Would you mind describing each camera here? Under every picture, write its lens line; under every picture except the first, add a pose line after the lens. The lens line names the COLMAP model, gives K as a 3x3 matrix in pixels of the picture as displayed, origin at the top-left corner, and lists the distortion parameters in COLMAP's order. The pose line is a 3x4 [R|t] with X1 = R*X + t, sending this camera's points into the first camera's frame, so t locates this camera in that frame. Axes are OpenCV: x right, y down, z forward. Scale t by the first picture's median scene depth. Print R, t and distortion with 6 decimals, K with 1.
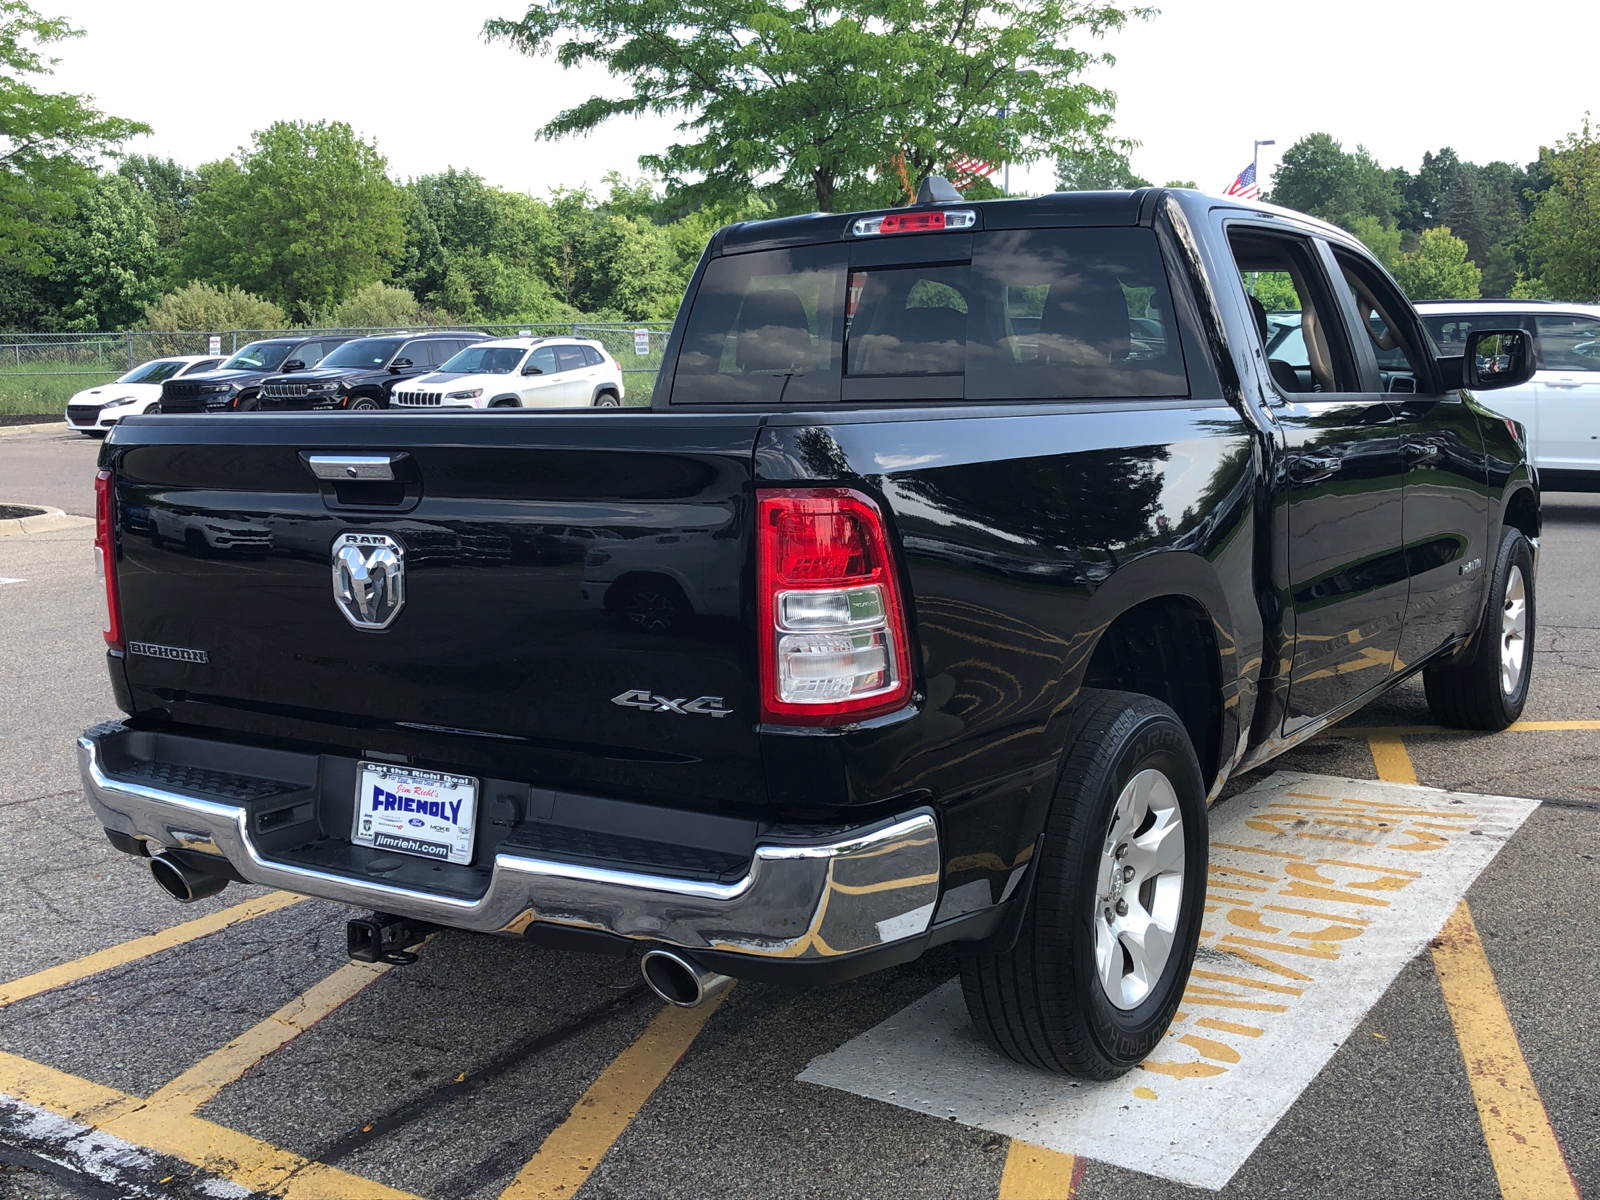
lens RADIAL K [[1724.1, 0, 799.3], [0, 1724.1, 521.6], [0, 0, 1]] dist [0.096784, -0.260049]
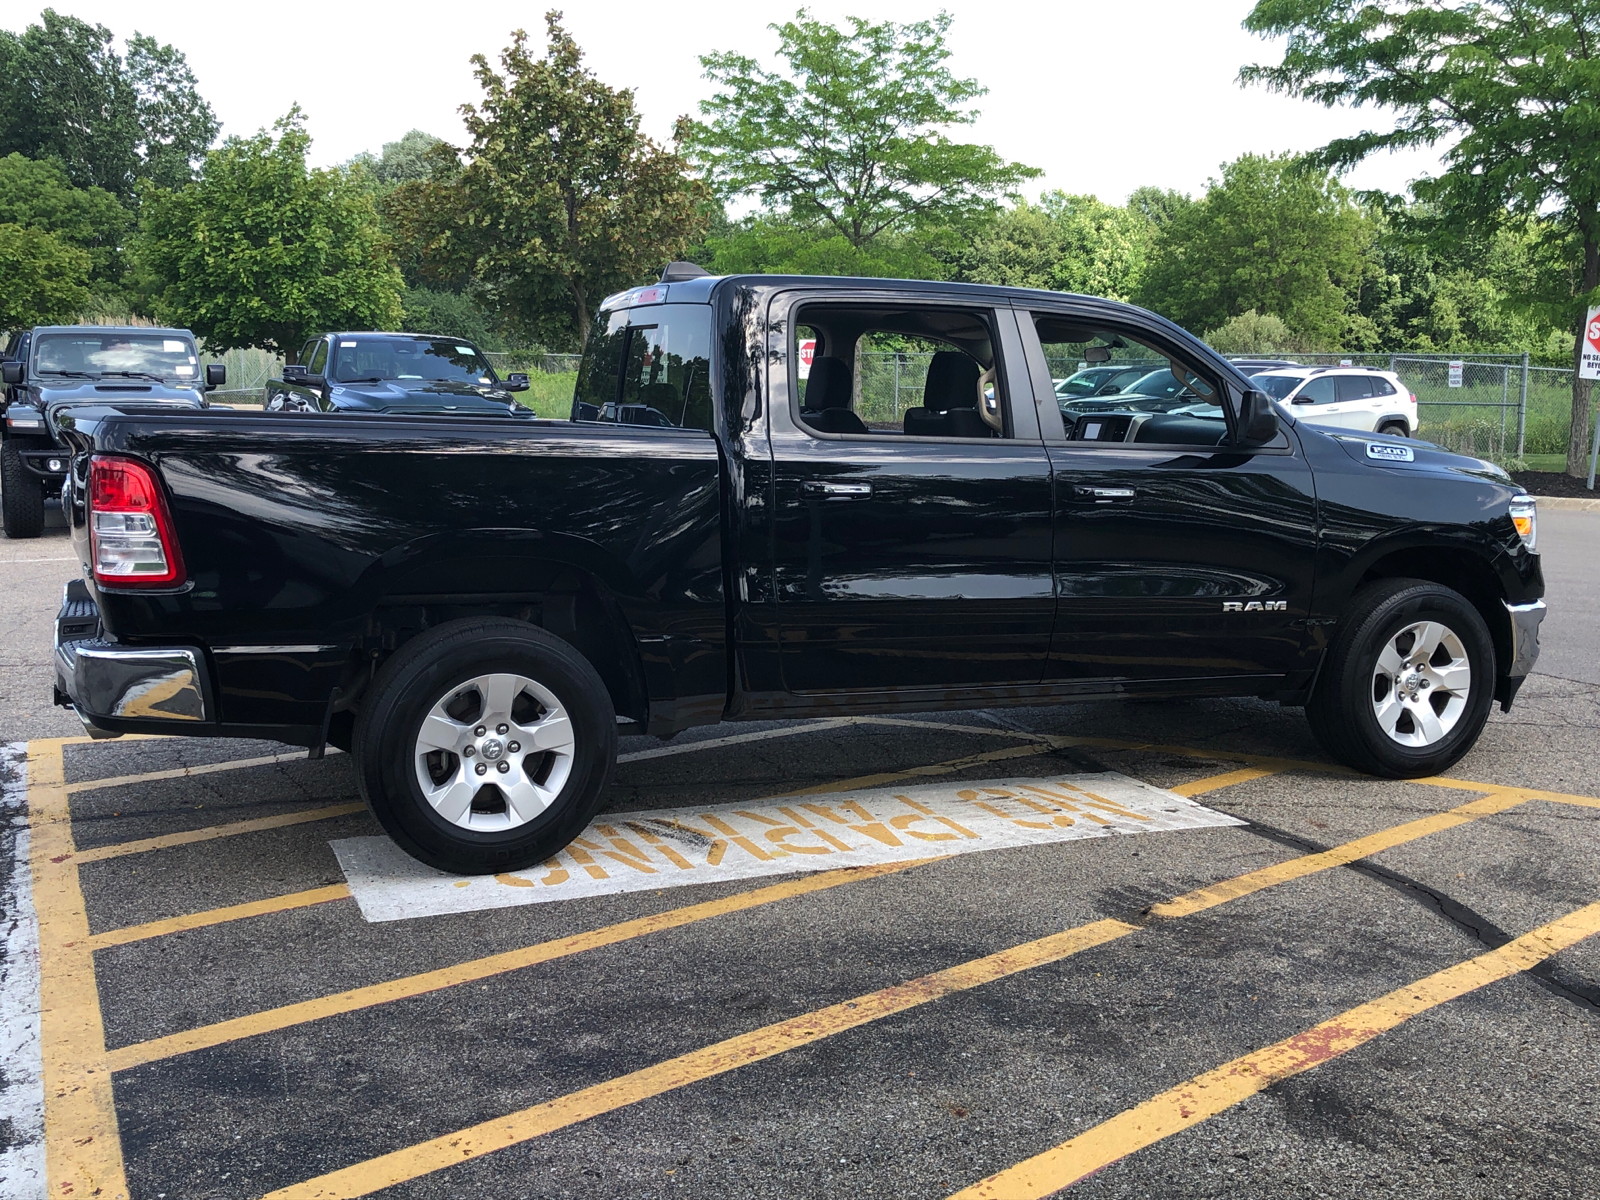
lens RADIAL K [[1724.1, 0, 799.3], [0, 1724.1, 521.6], [0, 0, 1]] dist [0.096784, -0.260049]
pose [[0.840547, 0.078098, -0.536080, 1.015803], [-0.085230, 0.996295, 0.011508, -0.011998], [0.534993, 0.036017, 0.844089, -0.154450]]
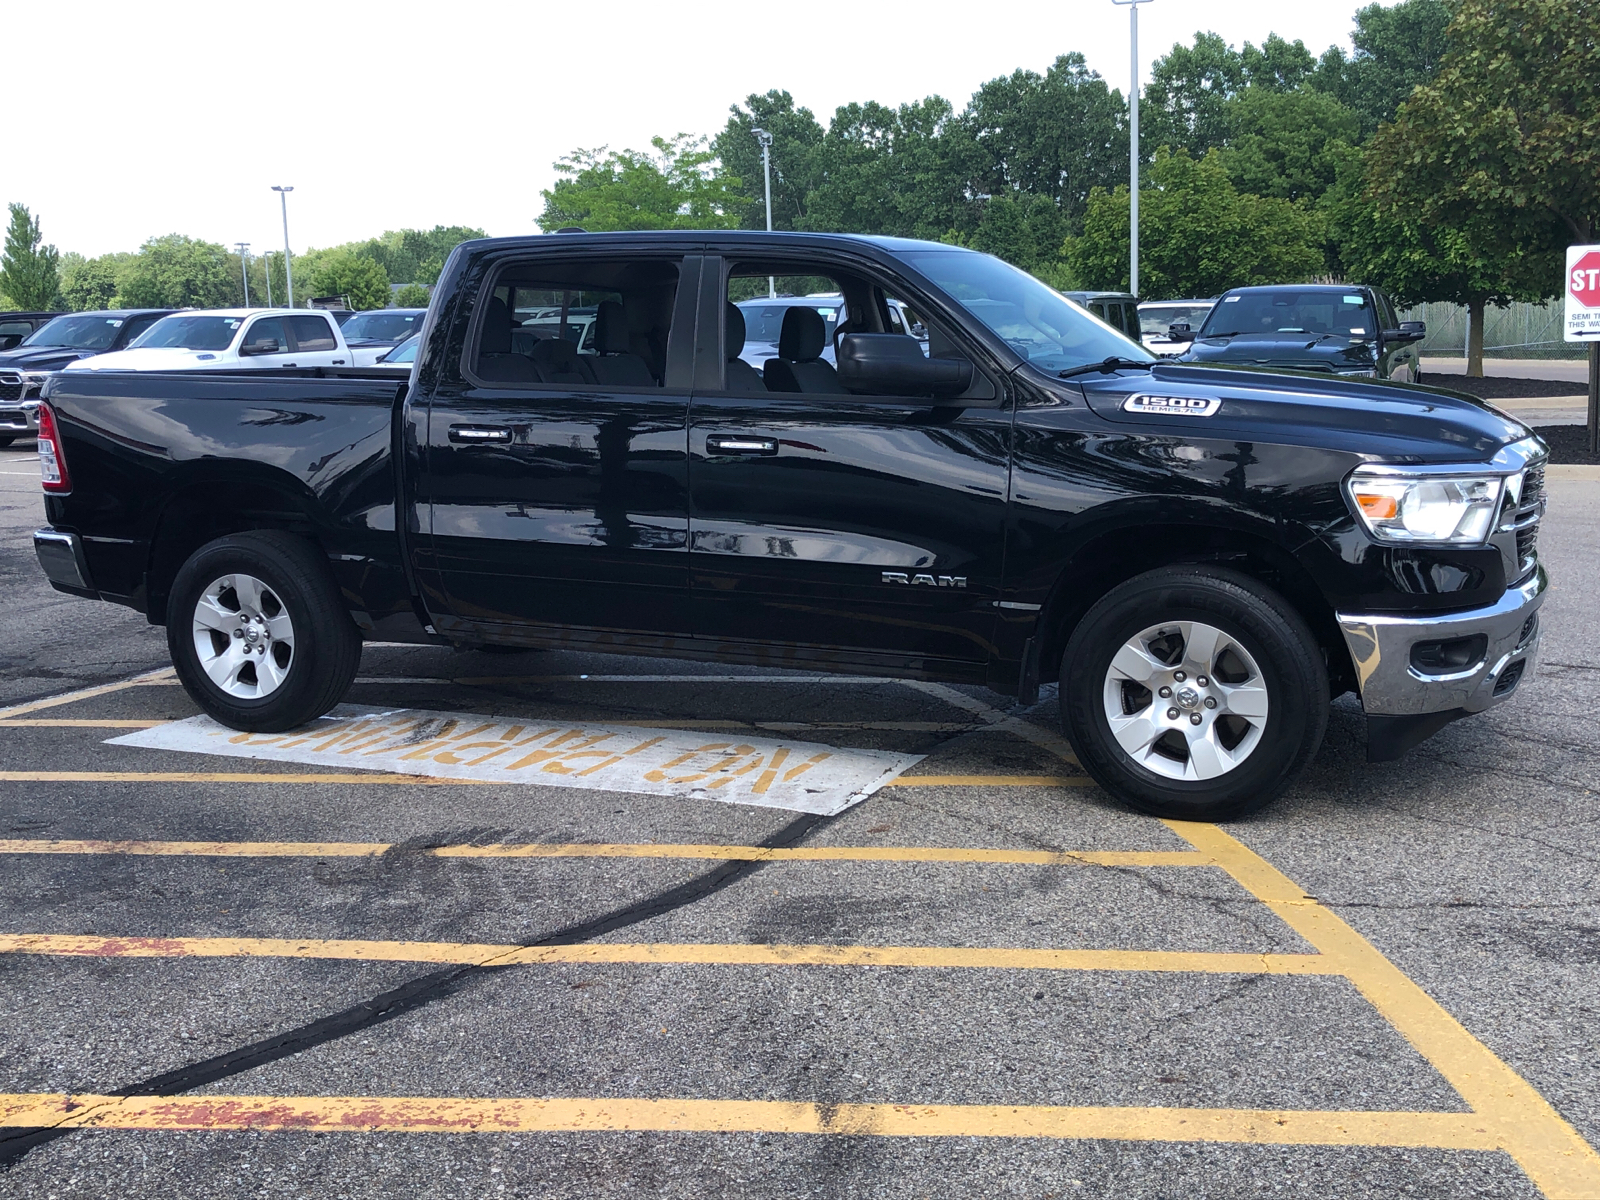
lens RADIAL K [[1724.1, 0, 799.3], [0, 1724.1, 521.6], [0, 0, 1]] dist [0.096784, -0.260049]
pose [[0.173058, 0.123340, -0.977158, 1.987443], [-0.084261, 0.990345, 0.110081, -0.163151], [0.981301, 0.063286, 0.181780, 1.260579]]
